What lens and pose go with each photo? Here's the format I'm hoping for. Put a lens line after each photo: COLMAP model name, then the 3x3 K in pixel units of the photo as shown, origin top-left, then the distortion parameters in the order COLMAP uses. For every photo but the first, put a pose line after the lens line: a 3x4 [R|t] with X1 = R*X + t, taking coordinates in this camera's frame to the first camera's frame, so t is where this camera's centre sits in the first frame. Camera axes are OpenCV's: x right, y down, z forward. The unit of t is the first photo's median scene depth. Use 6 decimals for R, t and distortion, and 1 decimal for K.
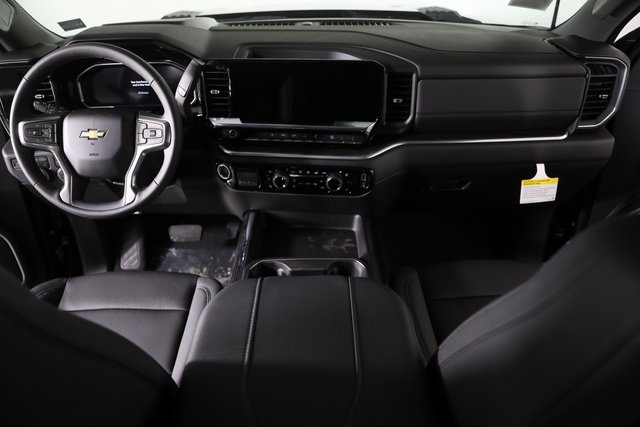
lens RADIAL K [[446.1, 0, 320.0], [0, 446.1, 213.5], [0, 0, 1]] dist [-0.095733, 0.083952]
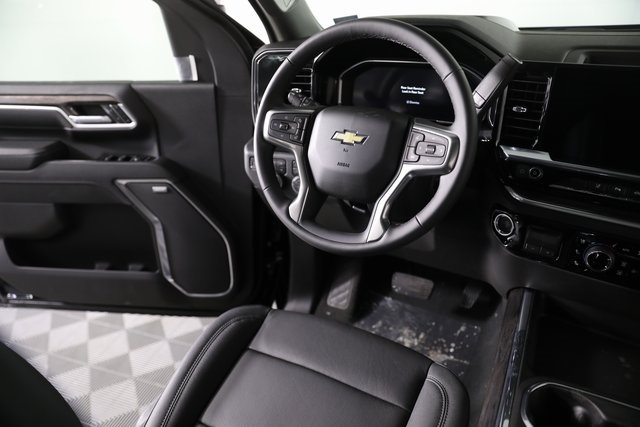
lens RADIAL K [[446.1, 0, 320.0], [0, 446.1, 213.5], [0, 0, 1]] dist [-0.095733, 0.083952]
pose [[0.874110, 0.205177, -0.440265, -0.181901], [-0.246135, 0.968517, -0.037324, -0.016535], [0.418746, 0.140990, 0.897092, 0.288309]]
